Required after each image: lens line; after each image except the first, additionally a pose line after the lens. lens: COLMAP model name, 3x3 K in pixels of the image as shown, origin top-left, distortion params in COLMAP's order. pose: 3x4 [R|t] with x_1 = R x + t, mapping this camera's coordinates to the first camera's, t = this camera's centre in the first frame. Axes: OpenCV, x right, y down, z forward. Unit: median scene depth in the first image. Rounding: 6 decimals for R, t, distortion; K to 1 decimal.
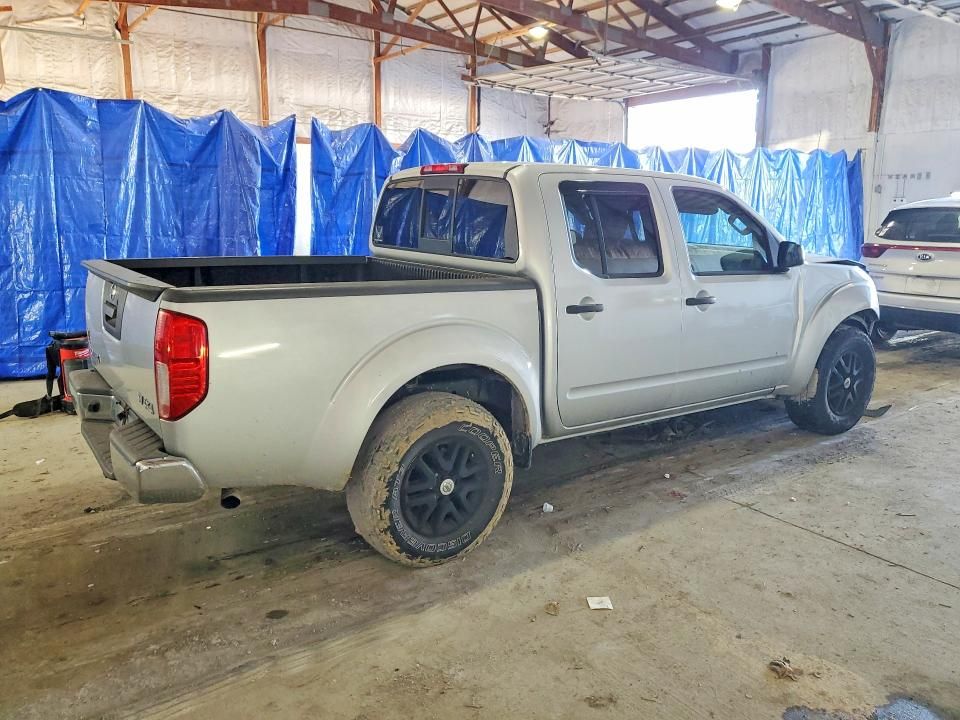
lens RADIAL K [[745.1, 0, 484.9], [0, 745.1, 337.3], [0, 0, 1]] dist [0.020996, 0.002246]
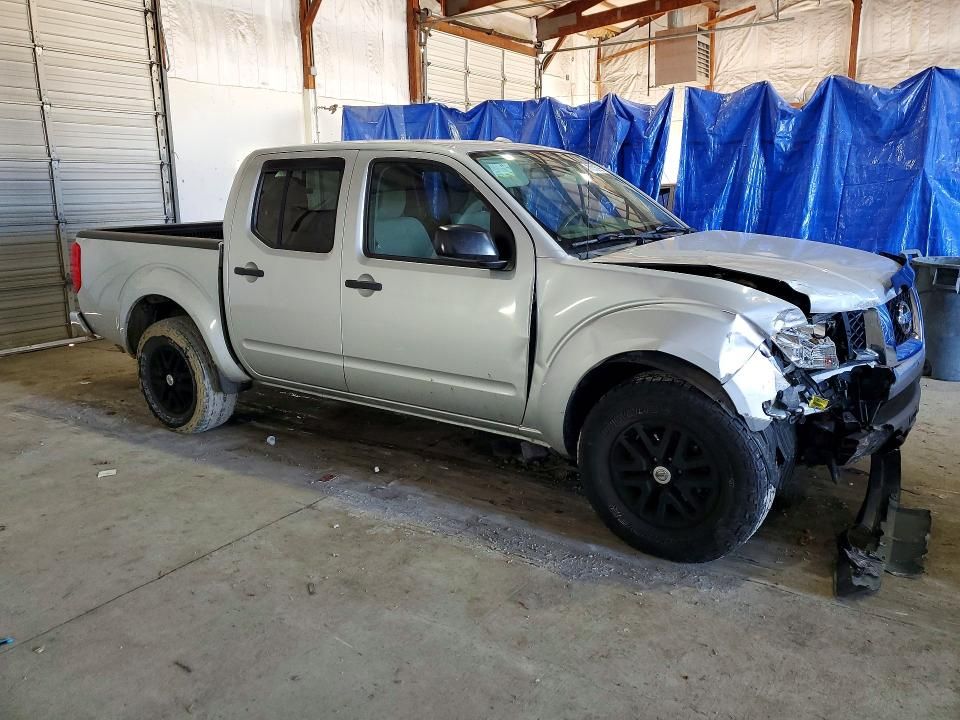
lens RADIAL K [[733.2, 0, 480.0], [0, 733.2, 360.0], [0, 0, 1]] dist [0.002144, -0.001219]
pose [[0.350864, 0.198421, -0.915163, 1.277371], [-0.136856, 0.977665, 0.159504, -0.130270], [0.926372, 0.069281, 0.370183, 0.893711]]
